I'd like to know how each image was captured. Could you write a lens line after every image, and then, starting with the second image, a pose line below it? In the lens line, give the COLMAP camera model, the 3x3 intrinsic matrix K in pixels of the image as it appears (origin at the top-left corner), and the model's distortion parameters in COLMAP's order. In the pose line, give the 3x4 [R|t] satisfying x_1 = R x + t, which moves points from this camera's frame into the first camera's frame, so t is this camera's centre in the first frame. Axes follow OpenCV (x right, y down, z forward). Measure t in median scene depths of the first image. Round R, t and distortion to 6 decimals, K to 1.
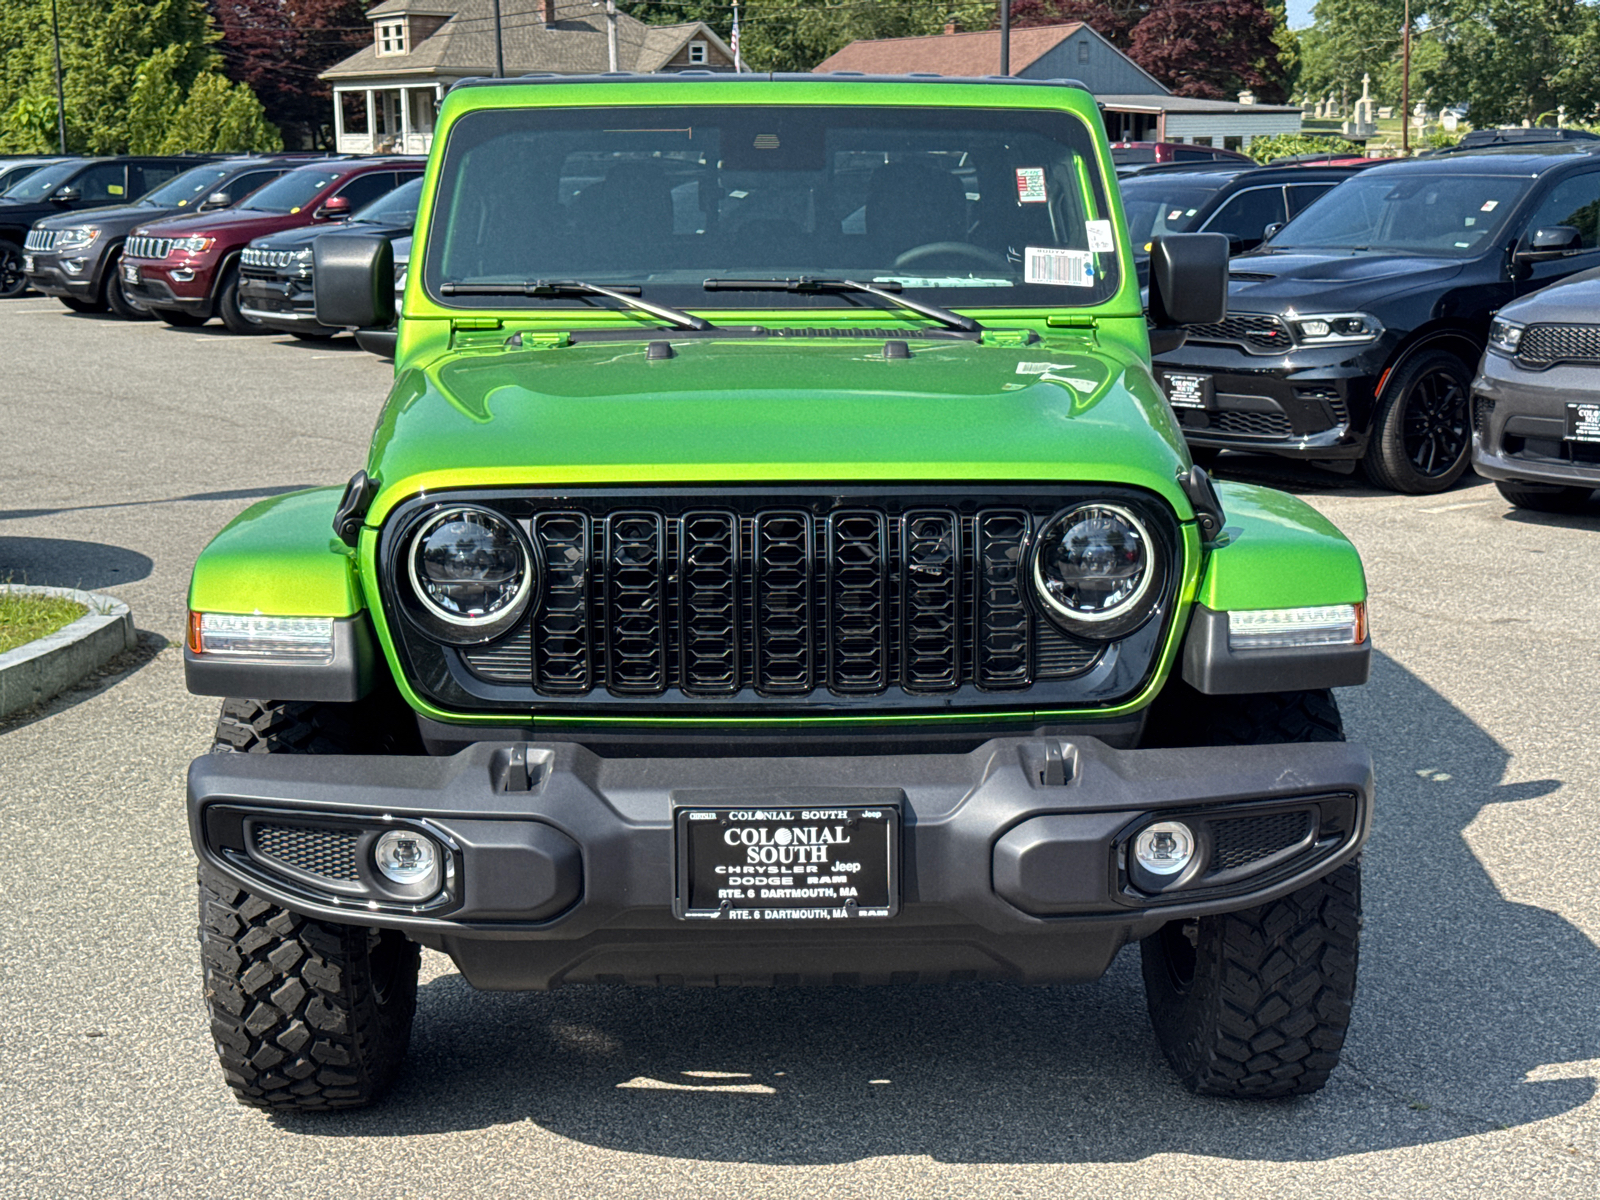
lens RADIAL K [[2293.9, 0, 804.9], [0, 2293.9, 597.3], [0, 0, 1]] dist [0.122824, 0.000000]
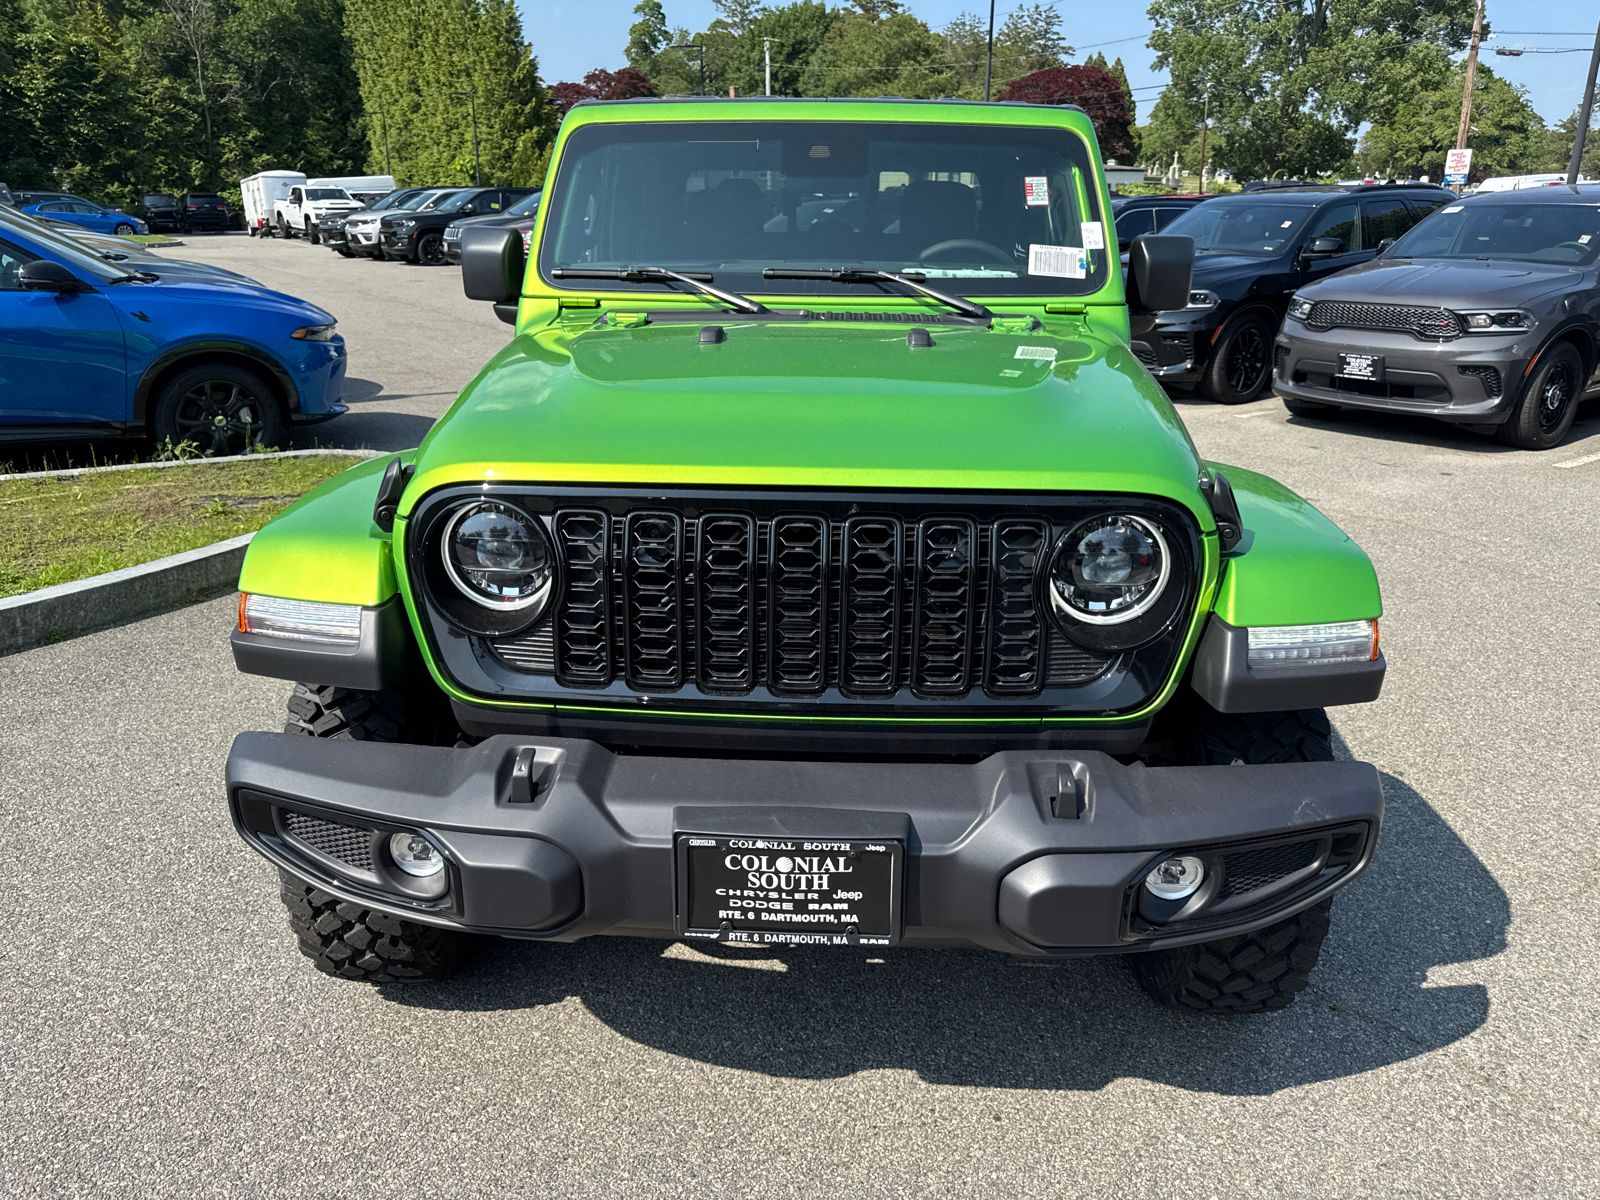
lens RADIAL K [[1147.5, 0, 784.8], [0, 1147.5, 597.6], [0, 0, 1]] dist [0.038187, -0.038176]
pose [[0.997410, 0.035141, -0.062759, 0.013129], [-0.025464, 0.988536, 0.148820, -0.061010], [0.067269, -0.146836, 0.986871, 0.400556]]
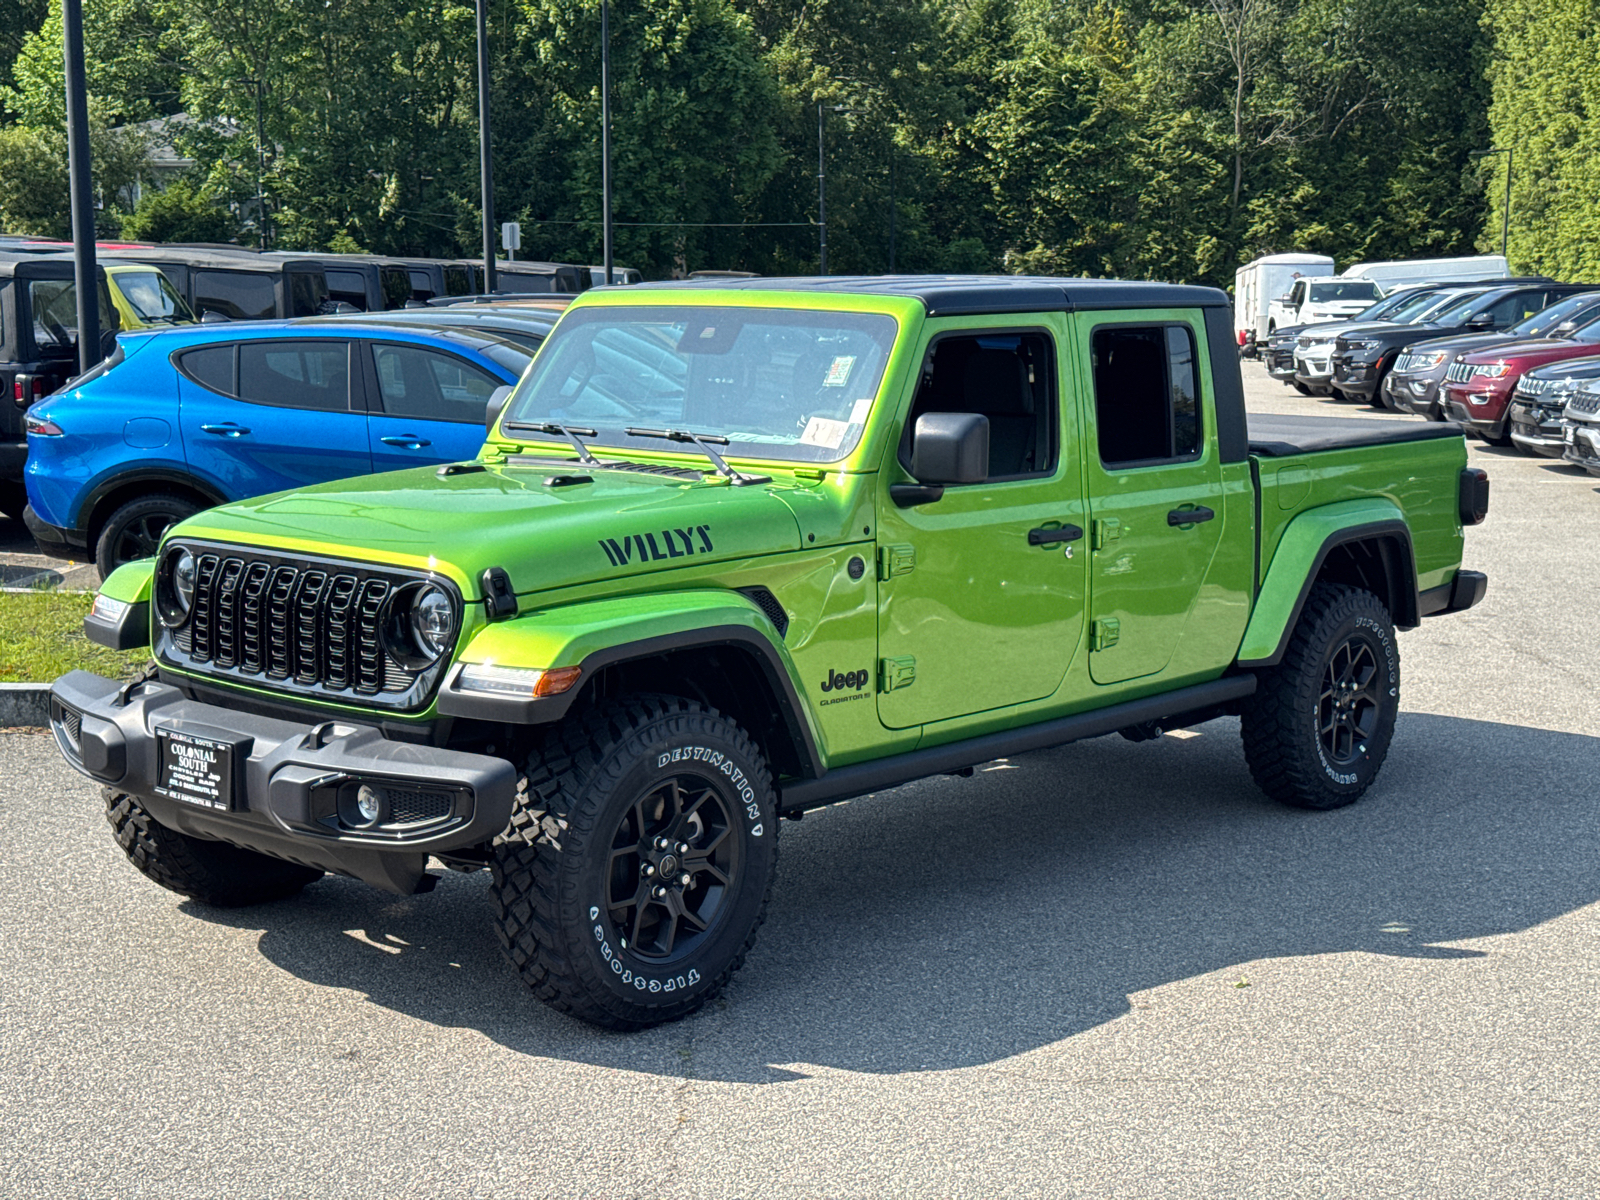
lens RADIAL K [[2284.7, 0, 779.3], [0, 2284.7, 568.8], [0, 0, 1]] dist [0.157781, 0.000000]
pose [[0.733358, 0.099300, -0.672551, 1.083685], [-0.137749, 0.990459, -0.003965, -0.062657], [0.665741, 0.095551, 0.740040, 0.010260]]
